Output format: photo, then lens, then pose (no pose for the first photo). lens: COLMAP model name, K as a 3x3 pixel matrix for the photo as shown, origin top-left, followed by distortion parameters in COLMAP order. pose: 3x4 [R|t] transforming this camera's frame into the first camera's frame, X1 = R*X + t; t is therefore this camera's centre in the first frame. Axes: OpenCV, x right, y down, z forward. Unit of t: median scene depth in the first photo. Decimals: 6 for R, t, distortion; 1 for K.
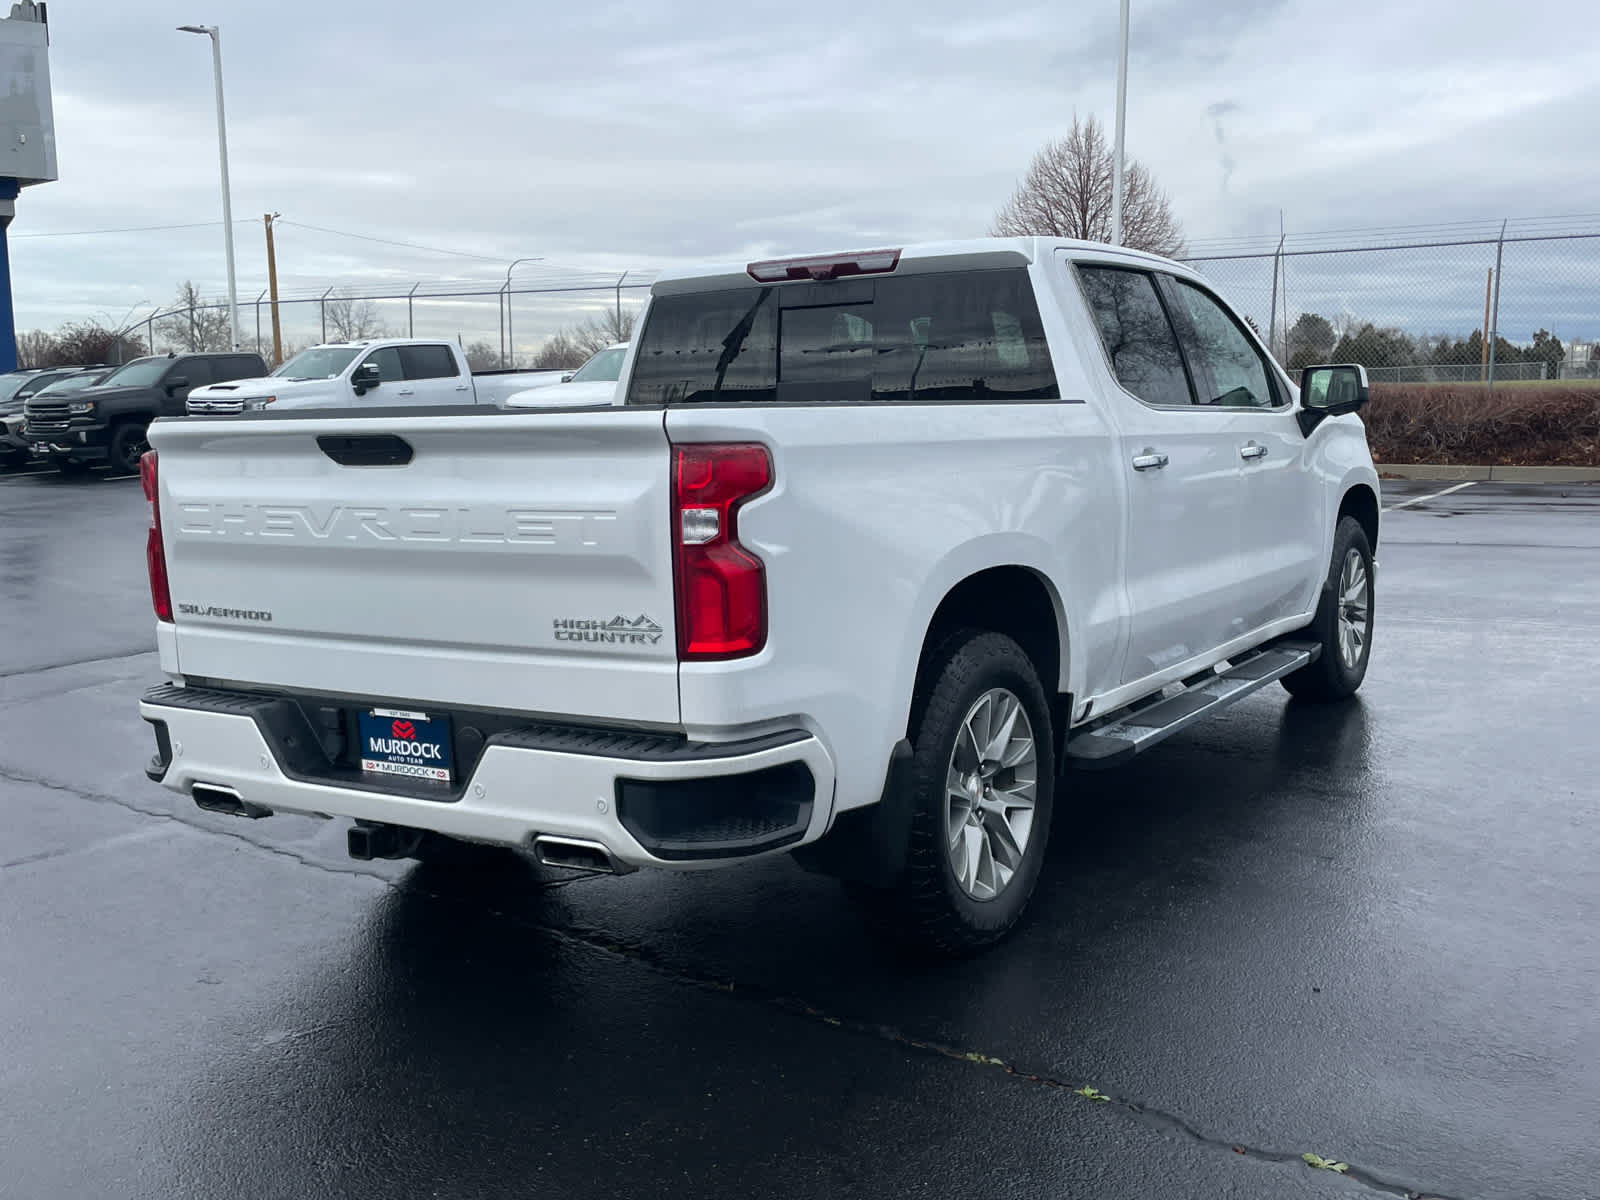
lens RADIAL K [[1576.8, 0, 799.8], [0, 1576.8, 614.5], [0, 0, 1]] dist [0.061285, 0.000000]
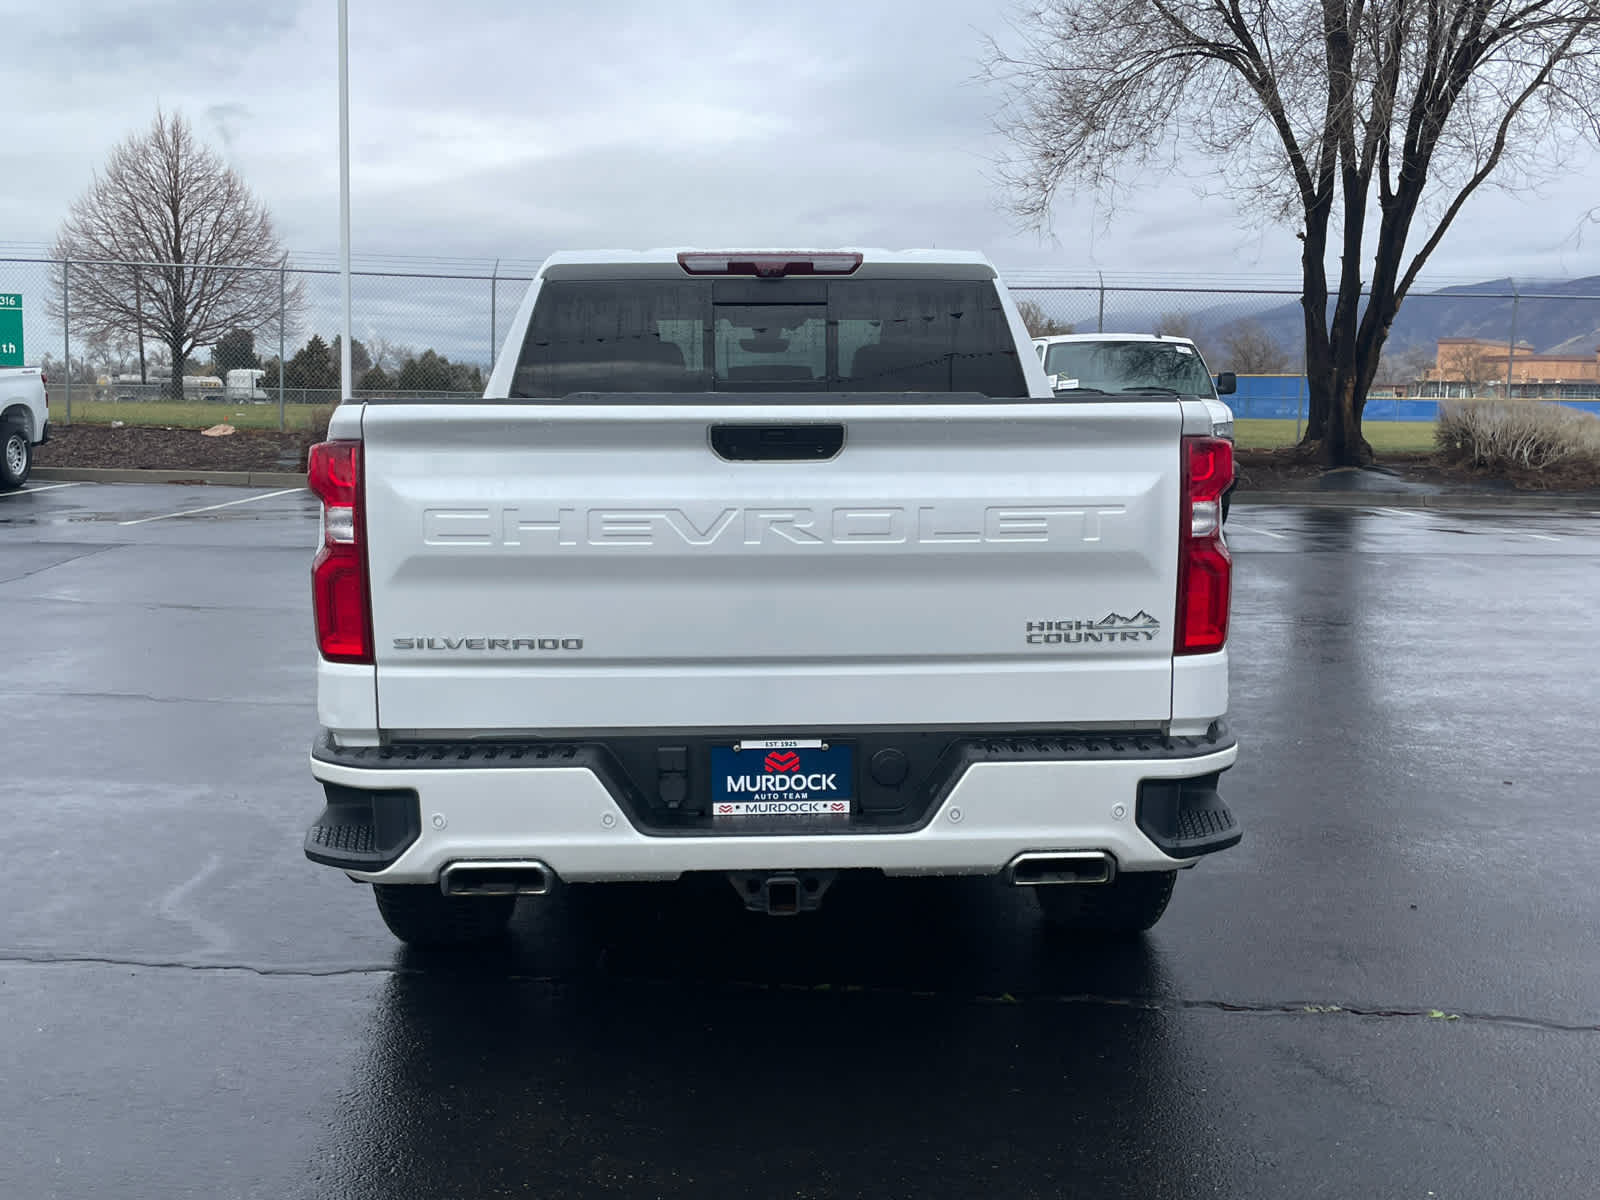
lens RADIAL K [[1576.8, 0, 819.3], [0, 1576.8, 597.3], [0, 0, 1]] dist [0.061285, 0.000000]
pose [[0.827042, -0.041849, 0.560580, -0.680497], [0.054856, 0.998474, -0.006392, -0.010679], [-0.559457, 0.036038, 0.828076, 0.250547]]
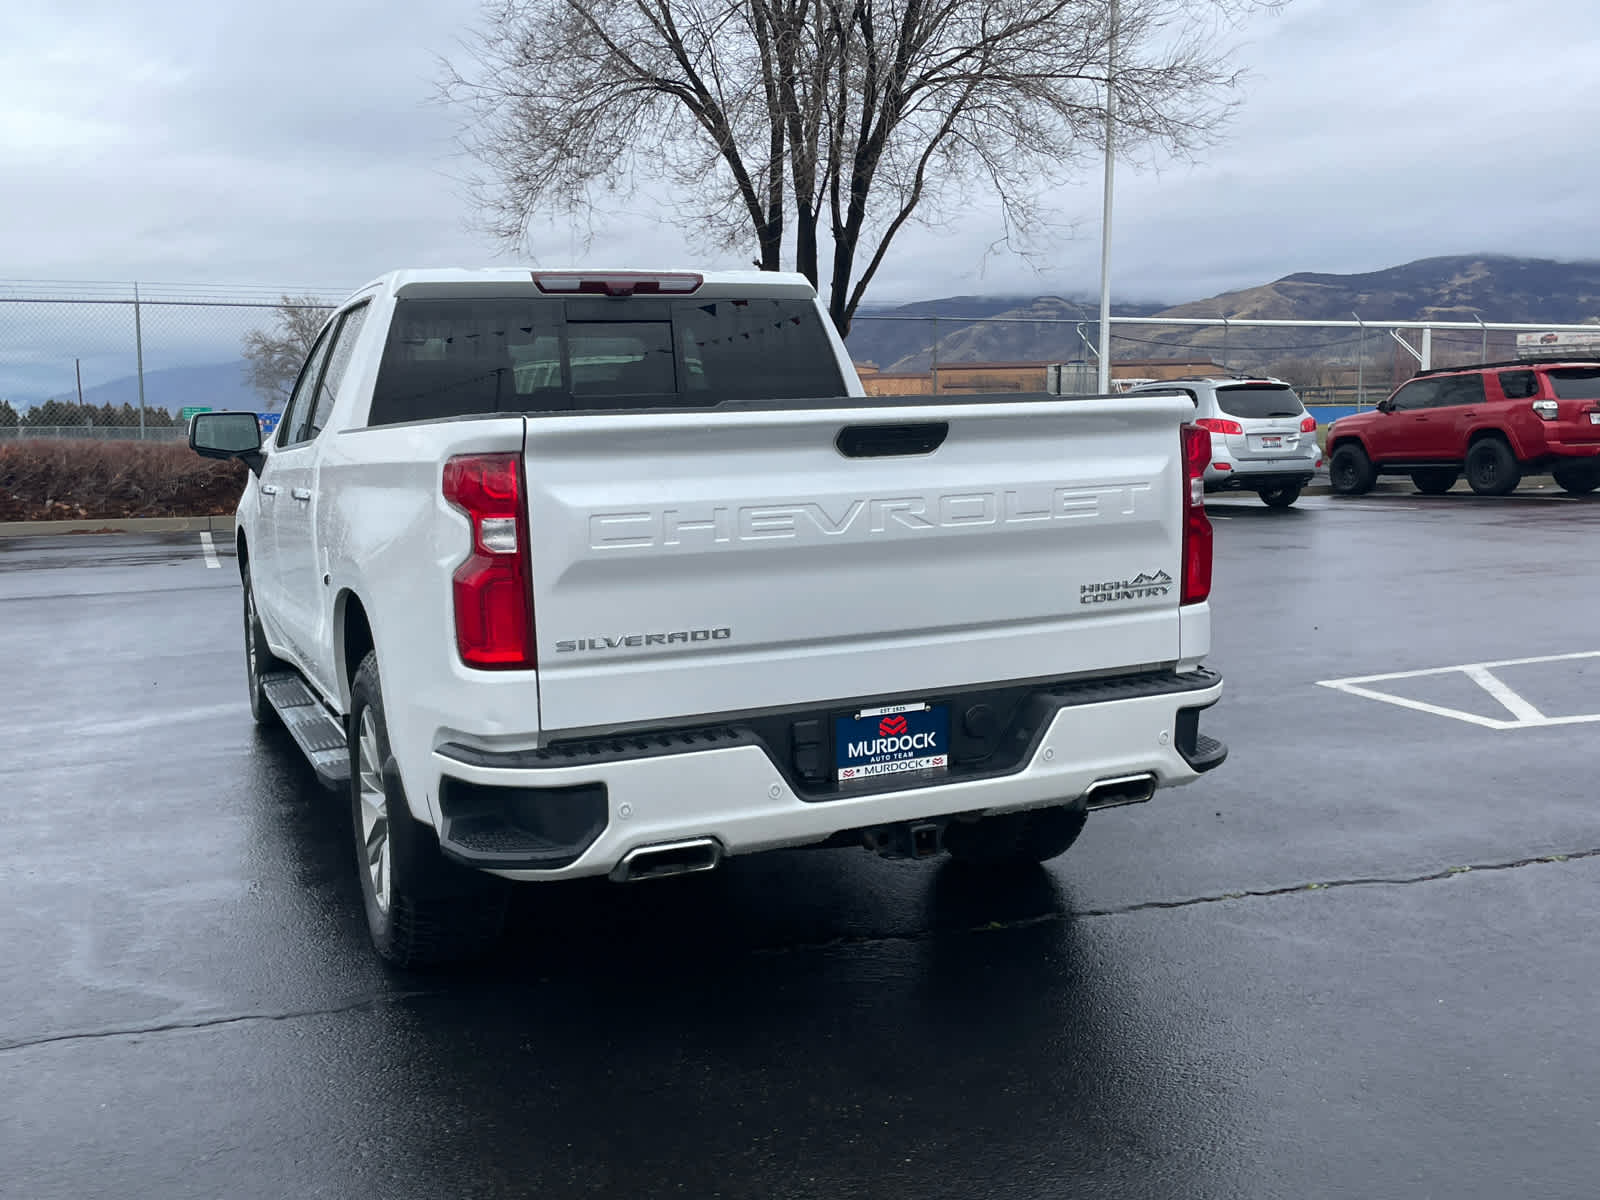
lens RADIAL K [[1576.8, 0, 809.8], [0, 1576.8, 583.8], [0, 0, 1]] dist [0.061285, 0.000000]
pose [[0.566050, -0.077762, 0.820695, -1.016419], [0.127925, 0.991767, 0.005738, -0.024995], [-0.814385, 0.101740, 0.571337, 0.451782]]
